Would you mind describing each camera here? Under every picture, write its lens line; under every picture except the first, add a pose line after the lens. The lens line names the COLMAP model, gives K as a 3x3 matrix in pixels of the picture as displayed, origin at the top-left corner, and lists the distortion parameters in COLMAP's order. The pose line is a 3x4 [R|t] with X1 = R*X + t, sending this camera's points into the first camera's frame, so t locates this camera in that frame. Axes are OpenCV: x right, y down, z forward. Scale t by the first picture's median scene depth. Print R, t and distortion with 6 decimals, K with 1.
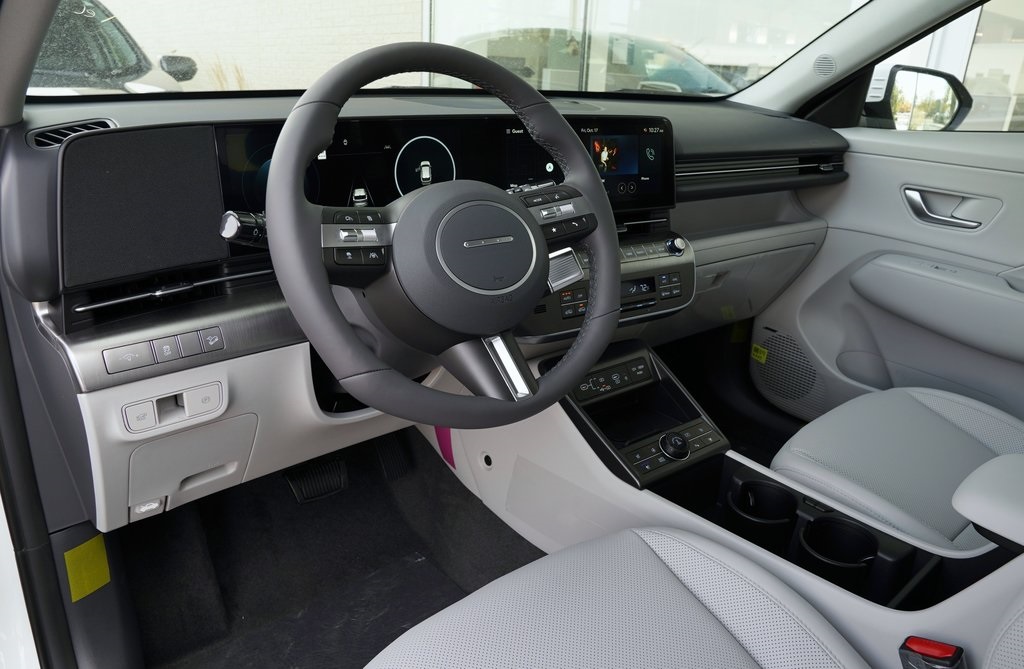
lens RADIAL K [[714.6, 0, 509.9], [0, 714.6, 334.2], [0, 0, 1]] dist [-0.106932, 0.015001]
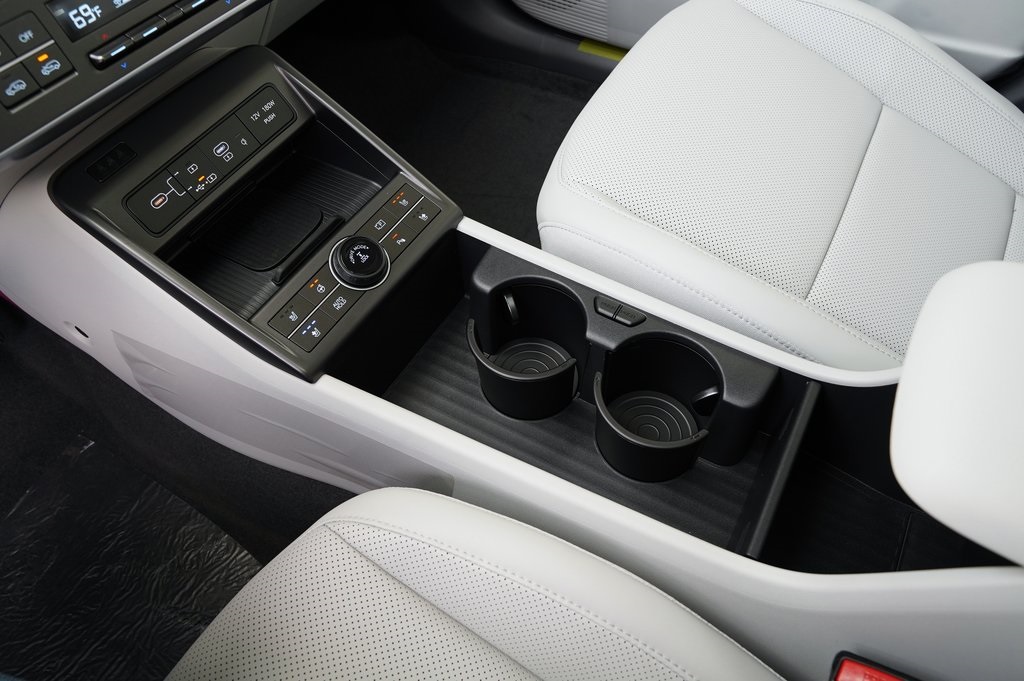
lens RADIAL K [[697.1, 0, 465.5], [0, 697.1, 306.2], [0, 0, 1]] dist [-0.010062, 0.014378]
pose [[0.939365, -0.325420, 0.108148, 0.226854], [0.218743, 0.811507, 0.541856, -0.084348], [-0.264093, -0.485344, 0.833485, 0.482767]]
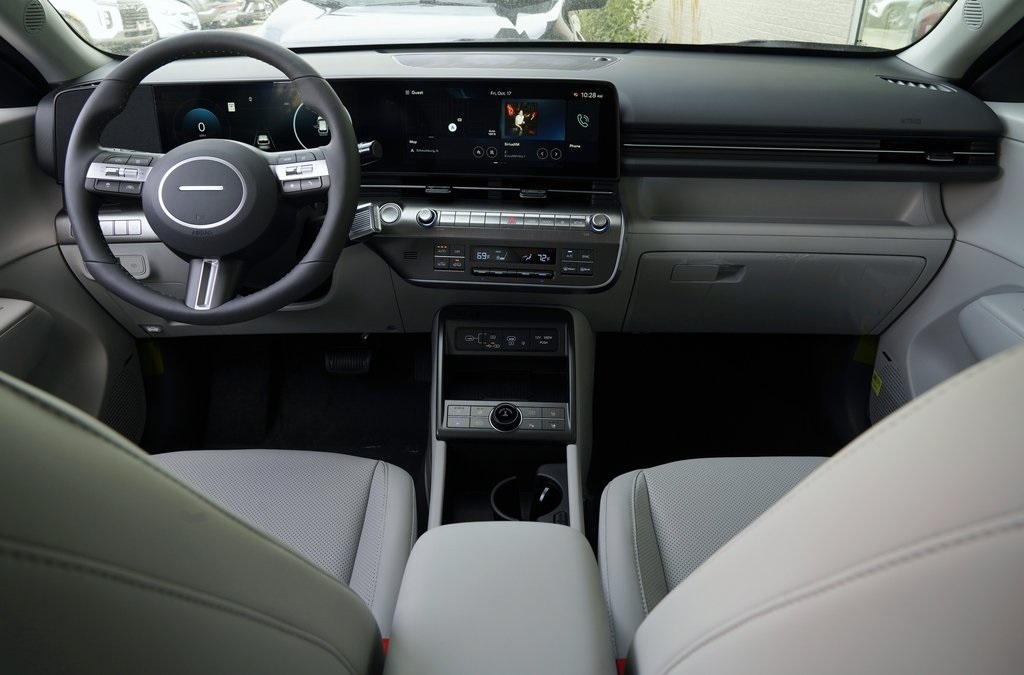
lens RADIAL K [[706.1, 0, 511.3], [0, 706.1, 332.8], [0, 0, 1]] dist [-0.126143, 0.080427]
pose [[0.766285, 0.259114, -0.587934, 0.752330], [-0.196449, 0.965739, 0.169578, -0.121774], [0.611731, -0.014446, 0.790934, 0.203939]]
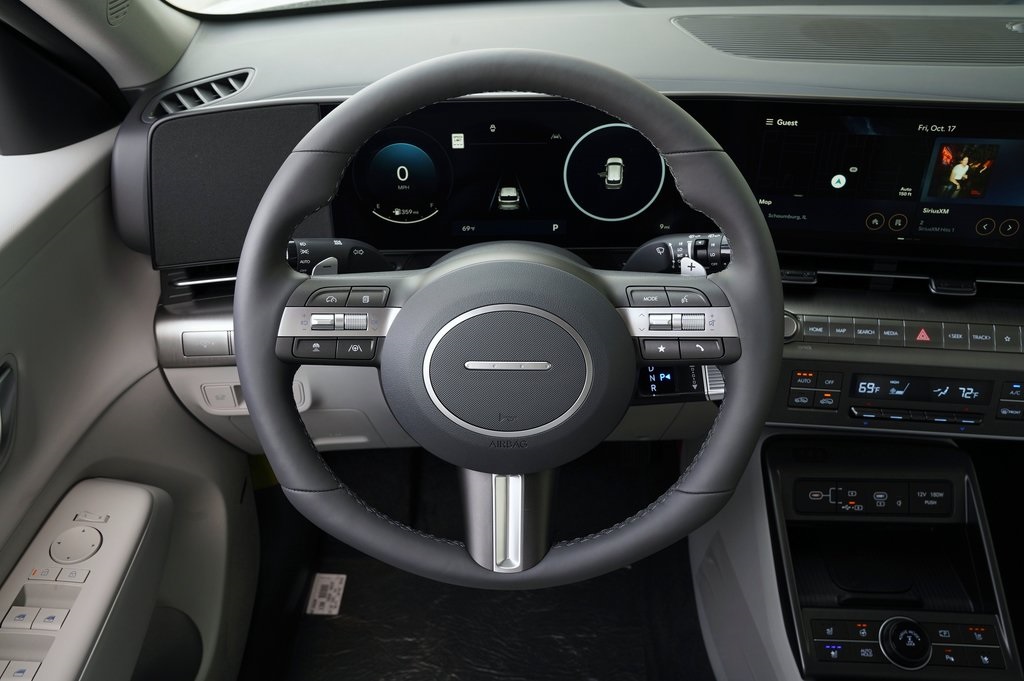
lens RADIAL K [[821.0, 0, 509.7], [0, 821.0, 339.7], [0, 0, 1]] dist [-0.077314, 0.092109]
pose [[0.764991, 0.335755, -0.549598, 0.254429], [-0.188532, 0.932721, 0.307388, -0.248414], [0.615829, -0.131532, 0.776823, 0.219744]]
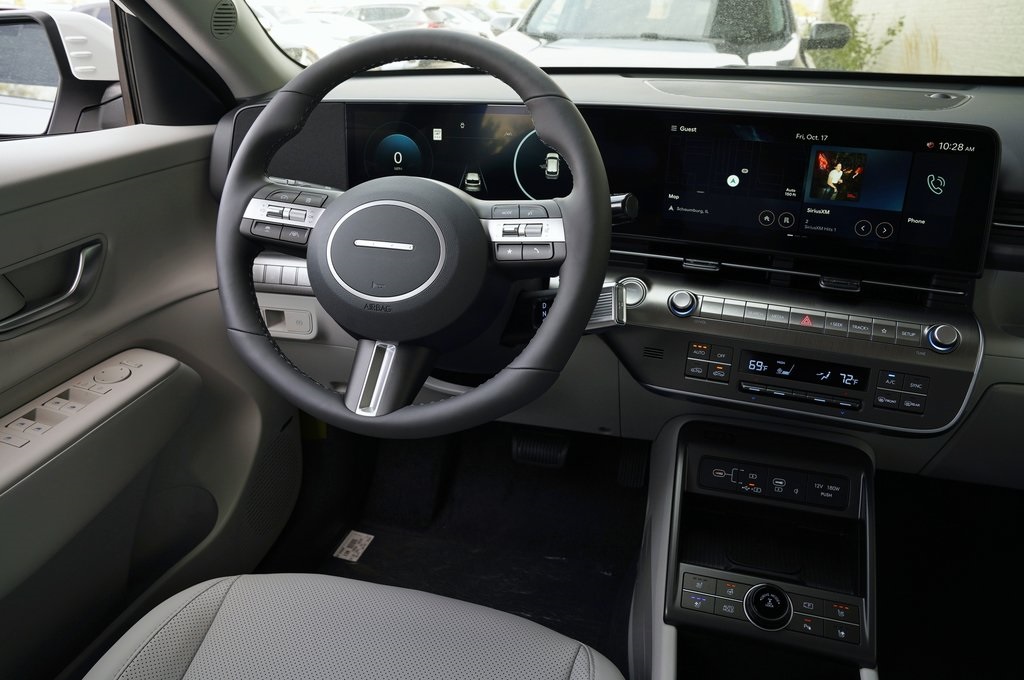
lens RADIAL K [[706.1, 0, 511.8], [0, 706.1, 337.3], [0, 0, 1]] dist [-0.126143, 0.080427]
pose [[0.566715, 0.304186, -0.765705, 0.493695], [-0.262010, 0.947644, 0.182545, -0.138224], [0.781143, 0.097171, 0.616744, 0.348306]]
